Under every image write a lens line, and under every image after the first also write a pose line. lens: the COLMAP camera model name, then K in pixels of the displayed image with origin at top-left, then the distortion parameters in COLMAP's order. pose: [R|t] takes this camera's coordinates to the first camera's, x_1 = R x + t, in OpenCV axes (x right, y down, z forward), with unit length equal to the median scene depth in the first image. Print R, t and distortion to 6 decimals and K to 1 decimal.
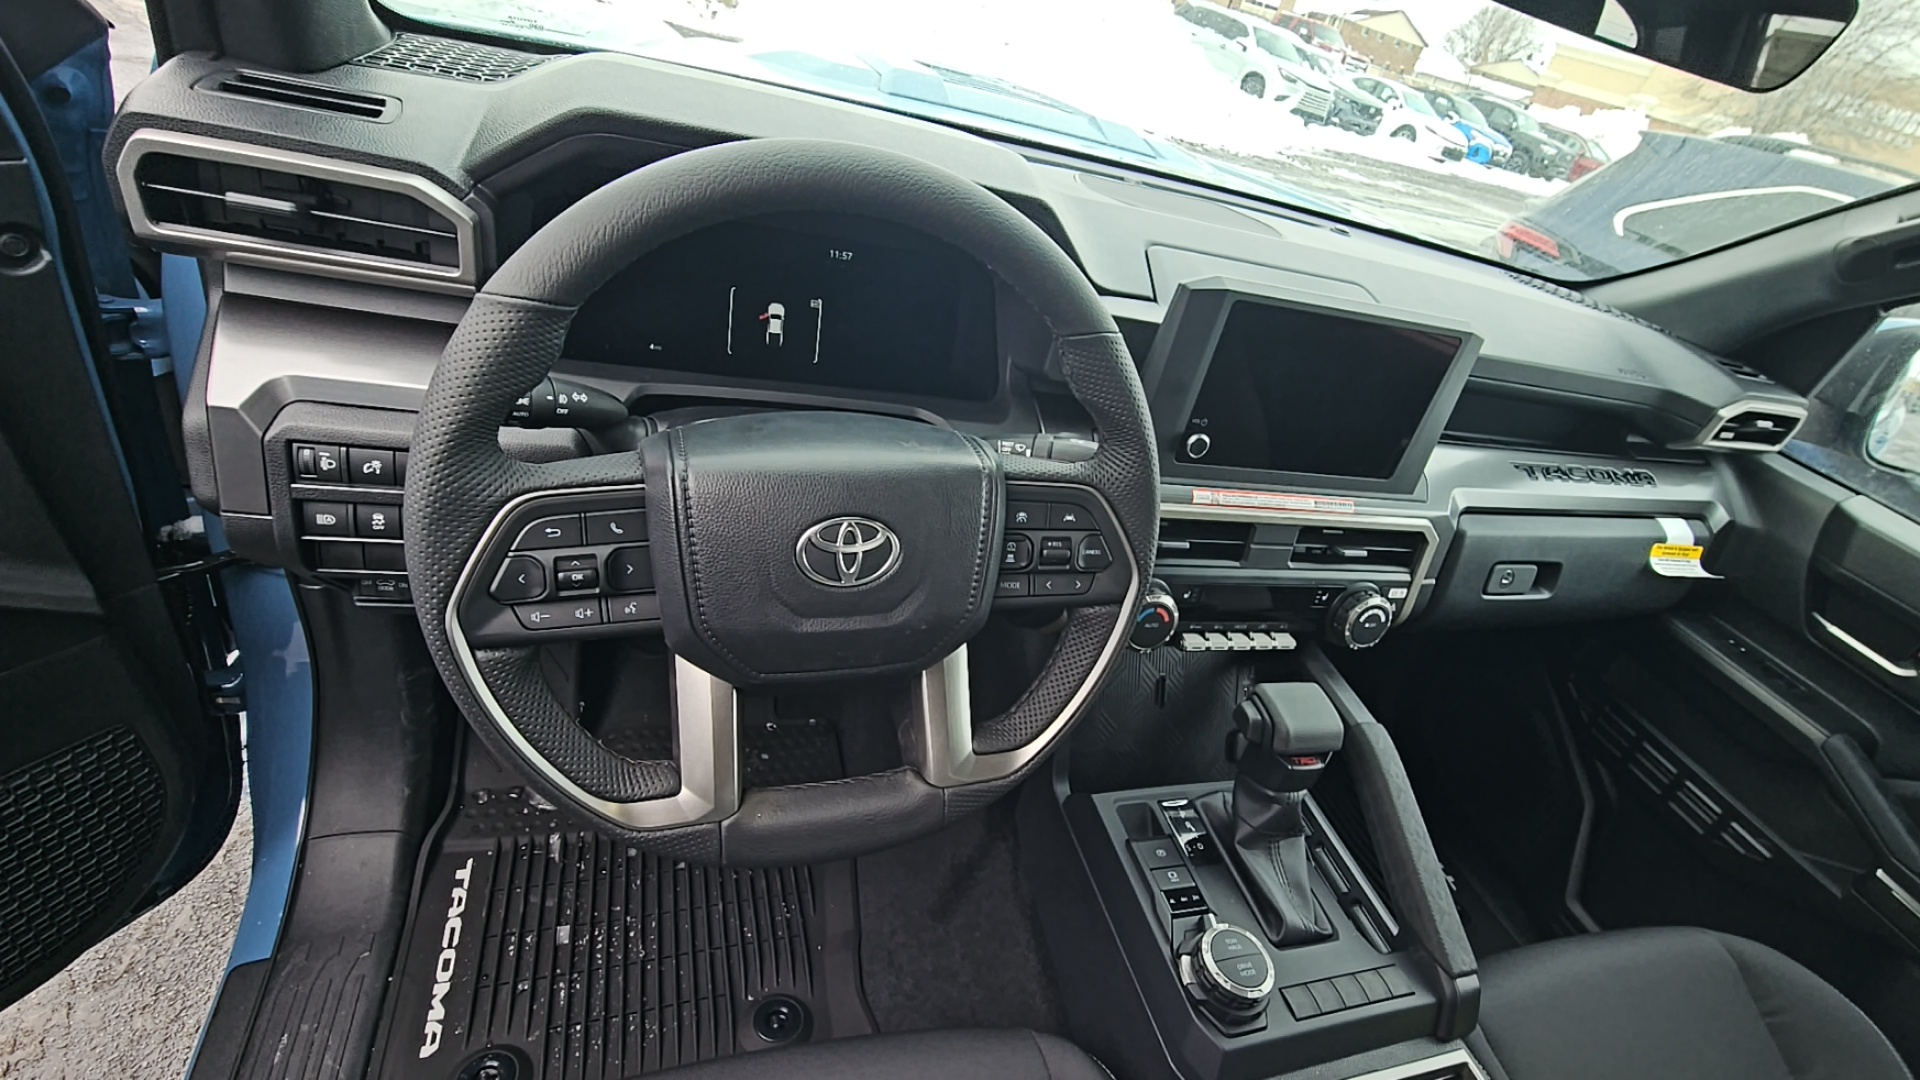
lens RADIAL K [[856.9, 0, 980.7], [0, 856.9, 544.6], [0, 0, 1]] dist [0.007178, -0.005309]
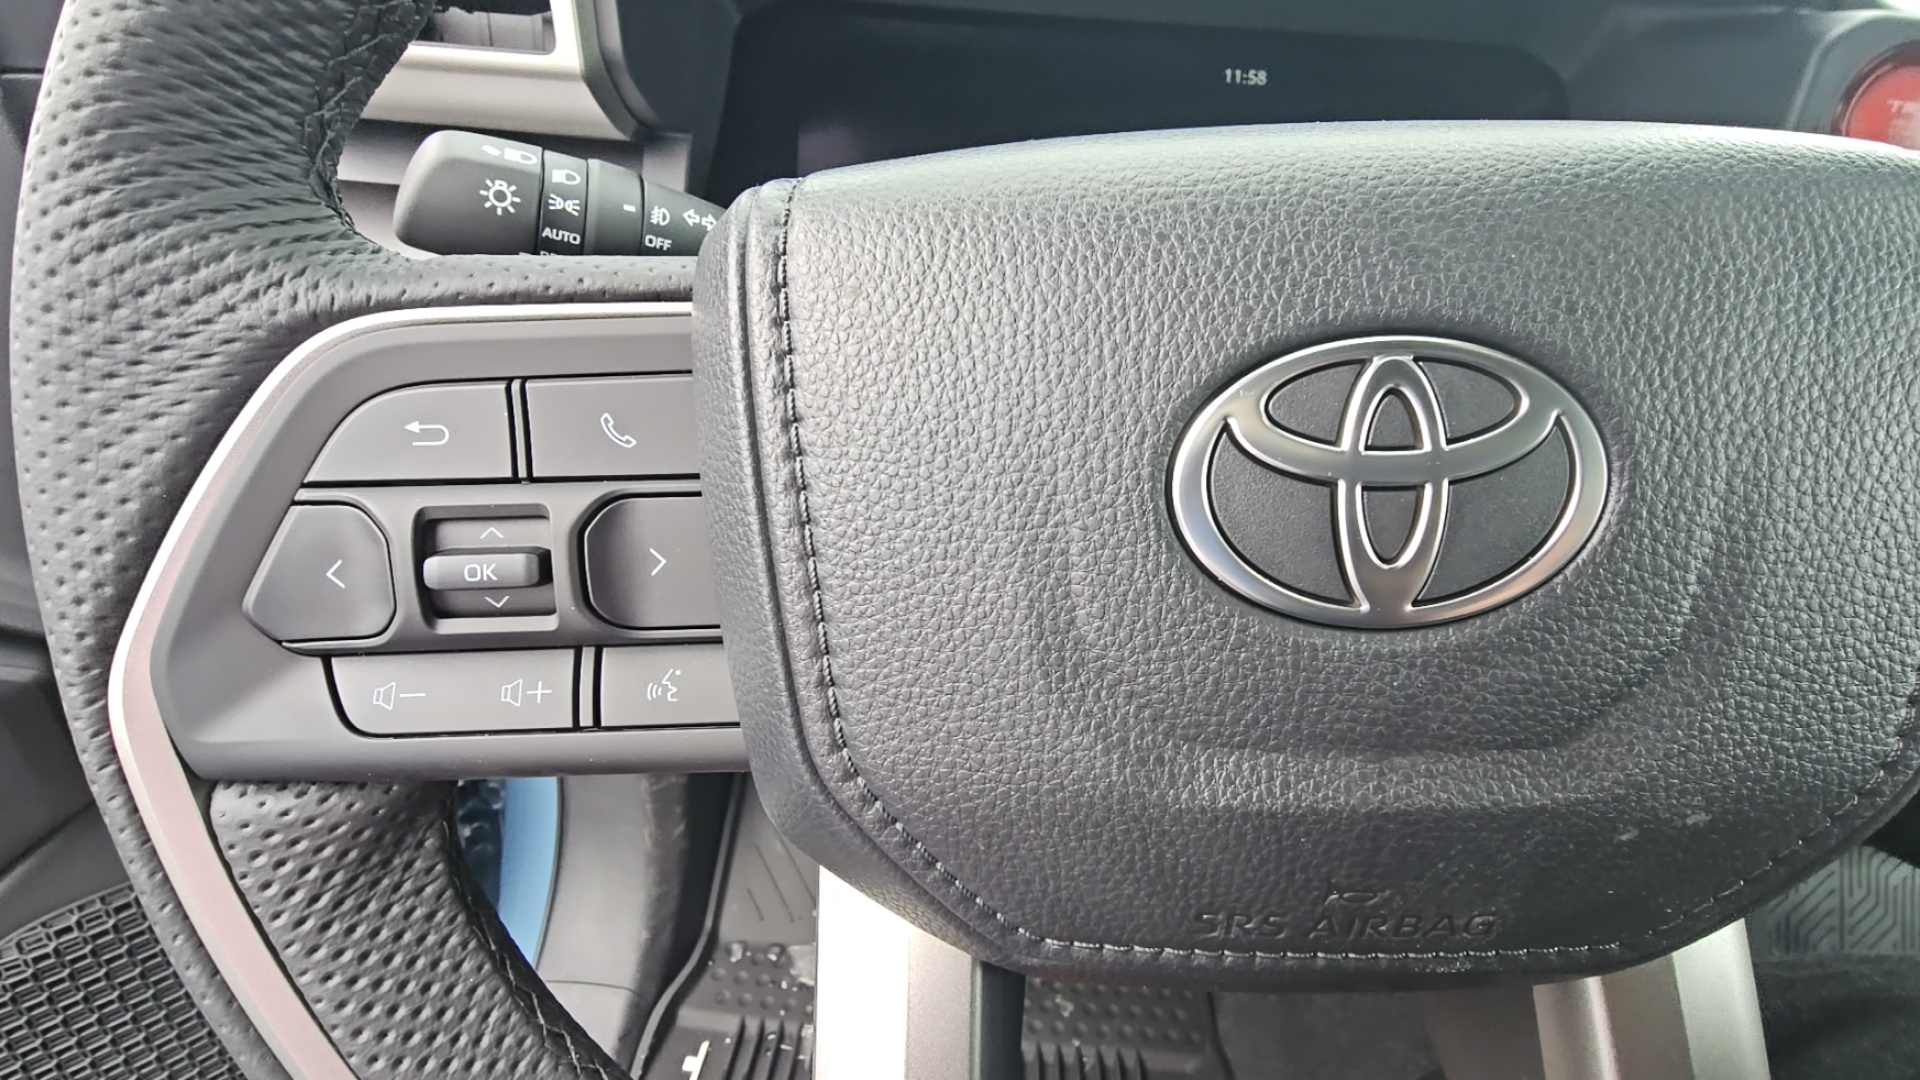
lens RADIAL K [[856.9, 0, 960.5], [0, 856.9, 530.6], [0, 0, 1]] dist [0.007178, -0.005309]
pose [[0.919901, -0.034233, -0.390654, -0.096080], [-0.026549, 0.988460, -0.149135, 0.034236], [0.391252, 0.147561, 0.908377, 0.411157]]
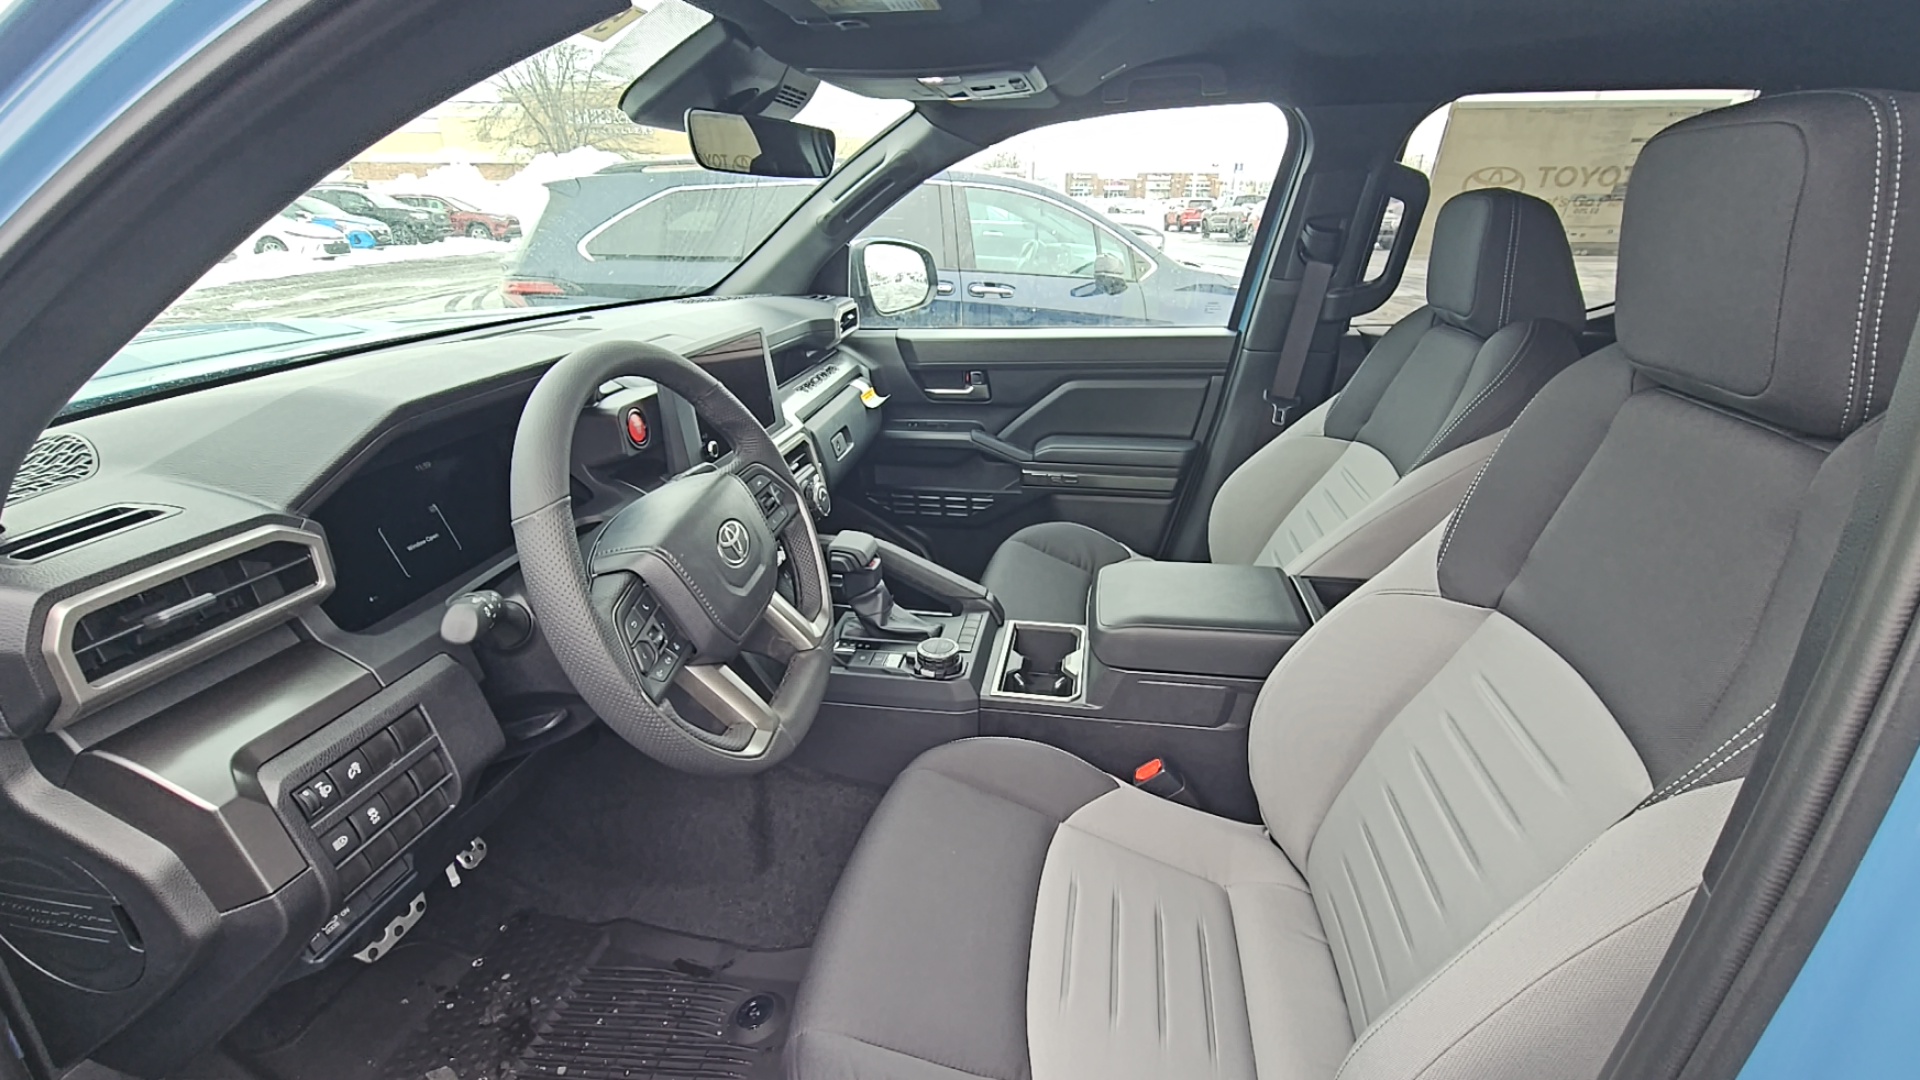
lens RADIAL K [[856.9, 0, 986.8], [0, 856.9, 539.5], [0, 0, 1]] dist [0.007178, -0.005309]
pose [[0.409208, -0.558007, 0.721926, -0.672085], [0.603691, 0.758846, 0.244354, -0.062321], [-0.684182, 0.335828, 0.647390, -0.267465]]
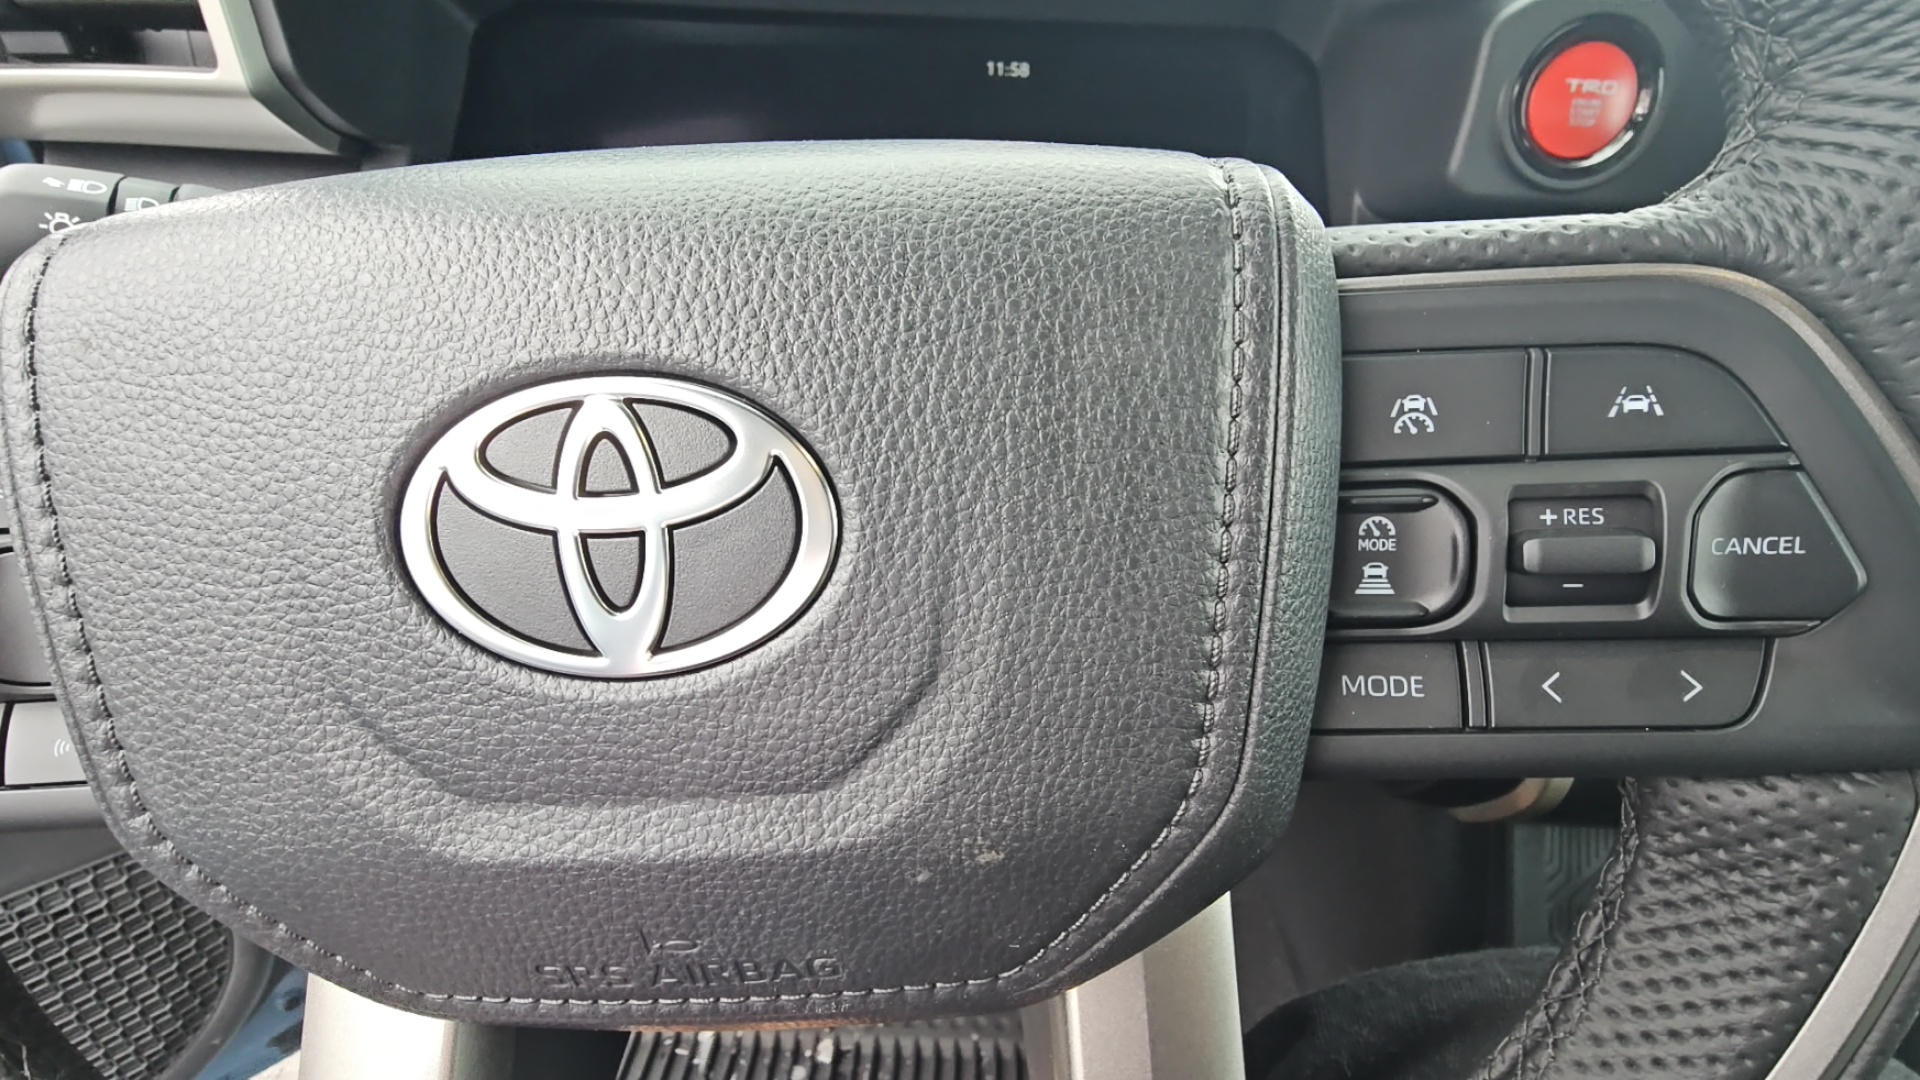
lens RADIAL K [[856.9, 0, 958.6], [0, 856.9, 535.5], [0, 0, 1]] dist [0.007178, -0.005309]
pose [[0.919949, -0.056320, -0.387972, 0.013161], [0.004808, 0.991174, -0.132483, 0.023447], [0.392009, 0.120012, 0.912100, 0.461689]]
